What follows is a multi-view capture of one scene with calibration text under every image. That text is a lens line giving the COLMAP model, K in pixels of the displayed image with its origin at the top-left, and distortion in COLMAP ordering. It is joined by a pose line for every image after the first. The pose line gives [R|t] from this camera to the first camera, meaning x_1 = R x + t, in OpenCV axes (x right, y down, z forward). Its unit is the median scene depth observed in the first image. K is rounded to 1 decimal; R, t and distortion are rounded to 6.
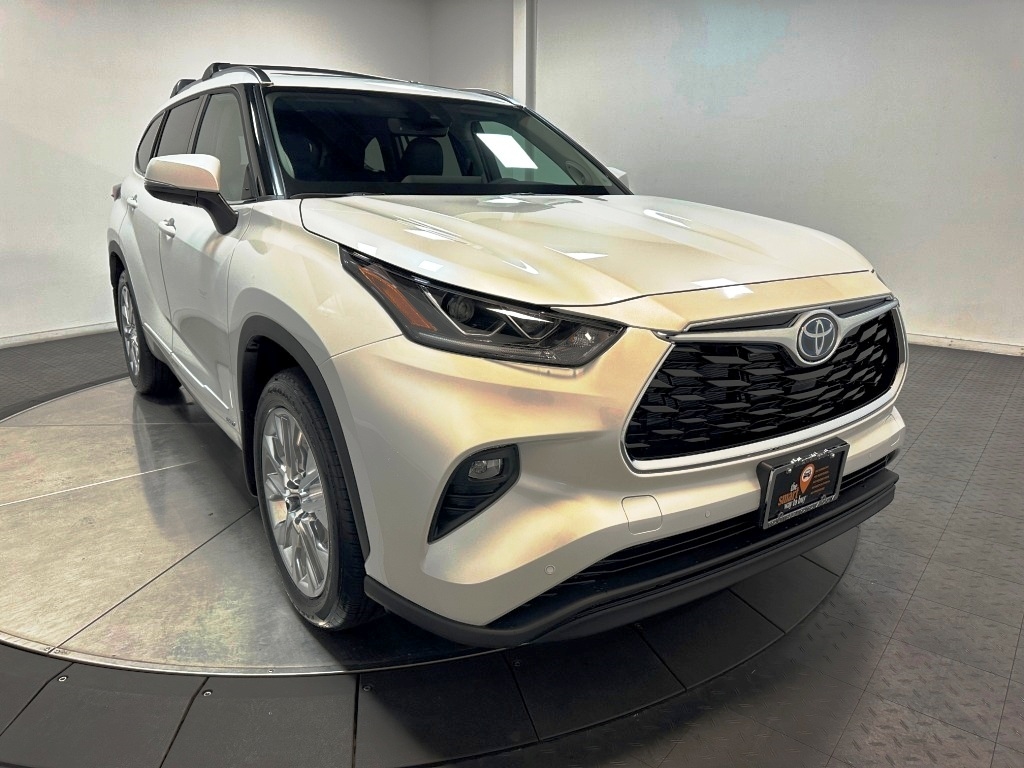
lens RADIAL K [[767.4, 0, 504.9], [0, 767.4, 390.0], [0, 0, 1]] dist [0.034840, -0.035084]
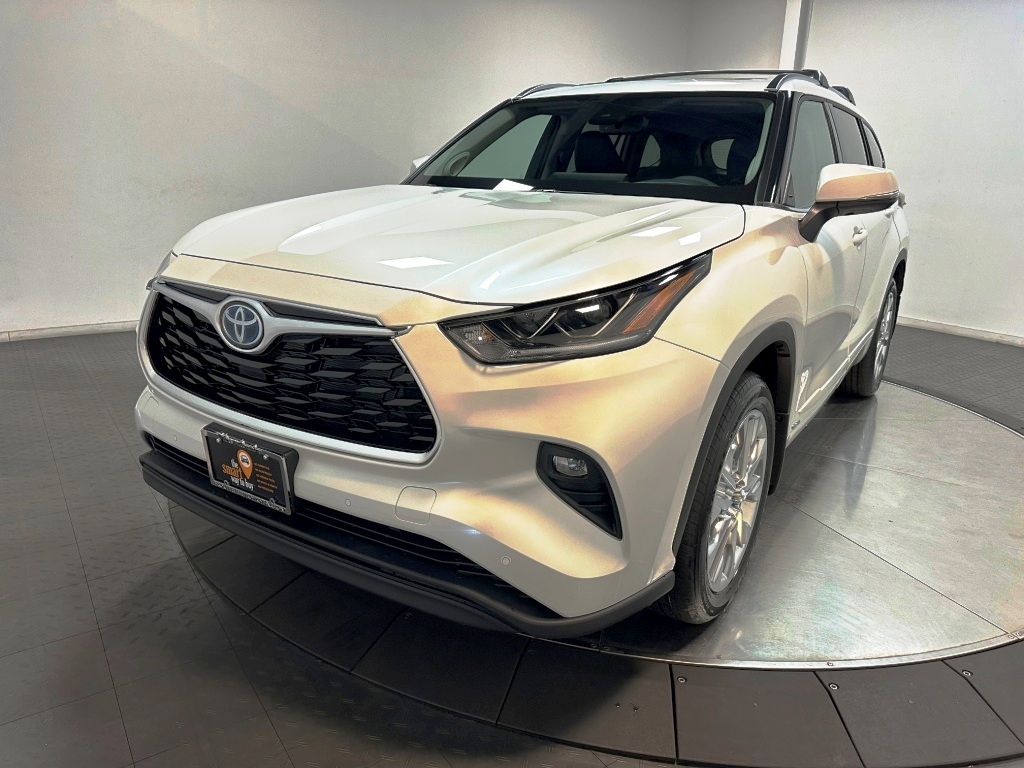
lens RADIAL K [[767.4, 0, 515.4], [0, 767.4, 378.0], [0, 0, 1]] dist [0.034840, -0.035084]
pose [[0.332279, 0.254888, -0.908088, 1.418956], [-0.274748, 0.947195, 0.165332, -0.260575], [0.902277, 0.194559, 0.384763, 0.923346]]
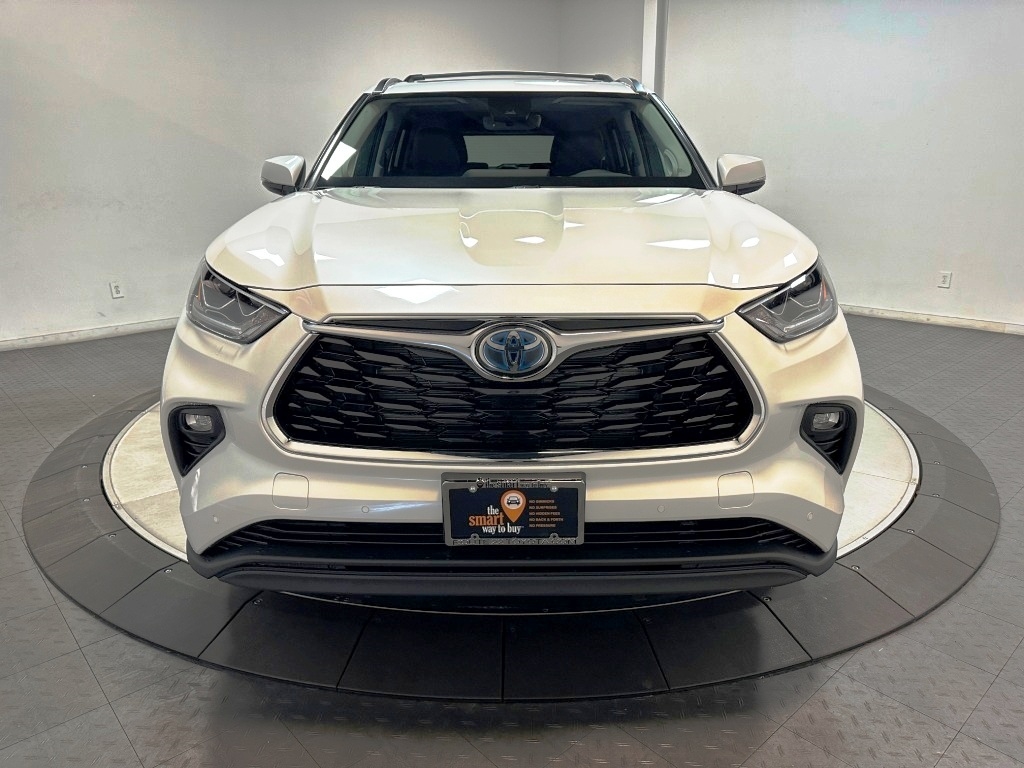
lens RADIAL K [[767.4, 0, 511.4], [0, 767.4, 380.6], [0, 0, 1]] dist [0.034840, -0.035084]
pose [[0.804541, 0.143355, -0.576336, 0.896627], [-0.142394, 0.988687, 0.047146, -0.072683], [0.576575, 0.044136, 0.815852, 0.265792]]
